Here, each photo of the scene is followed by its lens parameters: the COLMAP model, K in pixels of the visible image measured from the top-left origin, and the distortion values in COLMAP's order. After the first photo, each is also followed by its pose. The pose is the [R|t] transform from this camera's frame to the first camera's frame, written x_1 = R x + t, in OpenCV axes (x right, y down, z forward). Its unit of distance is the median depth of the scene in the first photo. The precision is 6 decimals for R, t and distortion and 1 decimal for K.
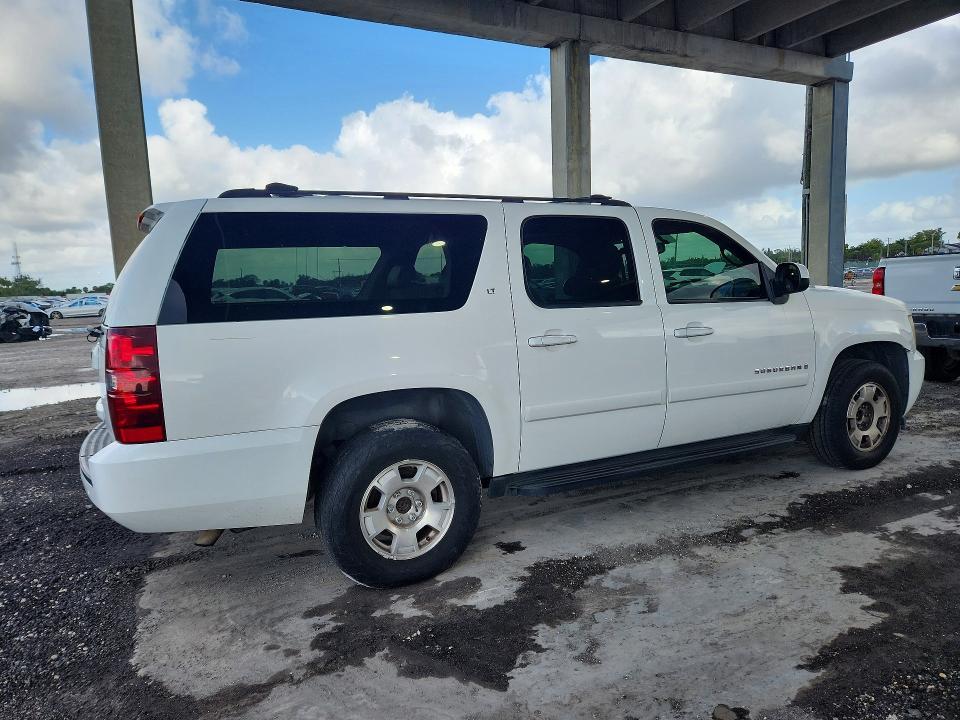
lens RADIAL K [[645.4, 0, 462.7], [0, 645.4, 333.7], [0, 0, 1]] dist [0.068186, -0.063594]
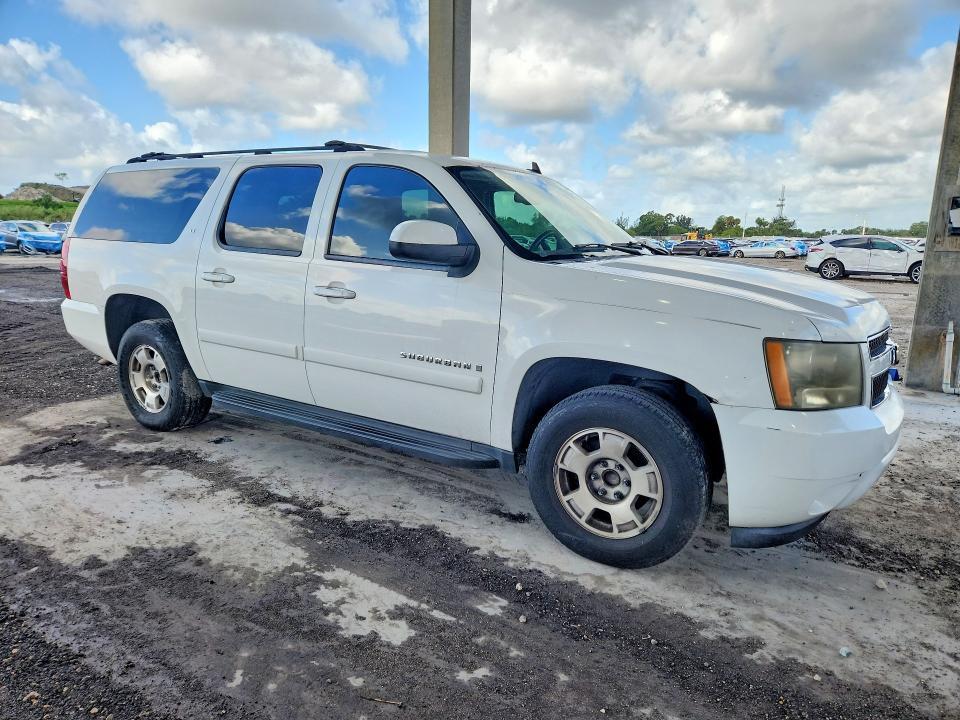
lens RADIAL K [[638.7, 0, 480.0], [0, 638.7, 360.0], [0, 0, 1]] dist [0.073594, -0.073483]
pose [[0.522766, 0.213068, -0.825420, 1.345159], [-0.109645, 0.977024, 0.182760, -0.106033], [0.845396, -0.005037, 0.534117, 0.766734]]
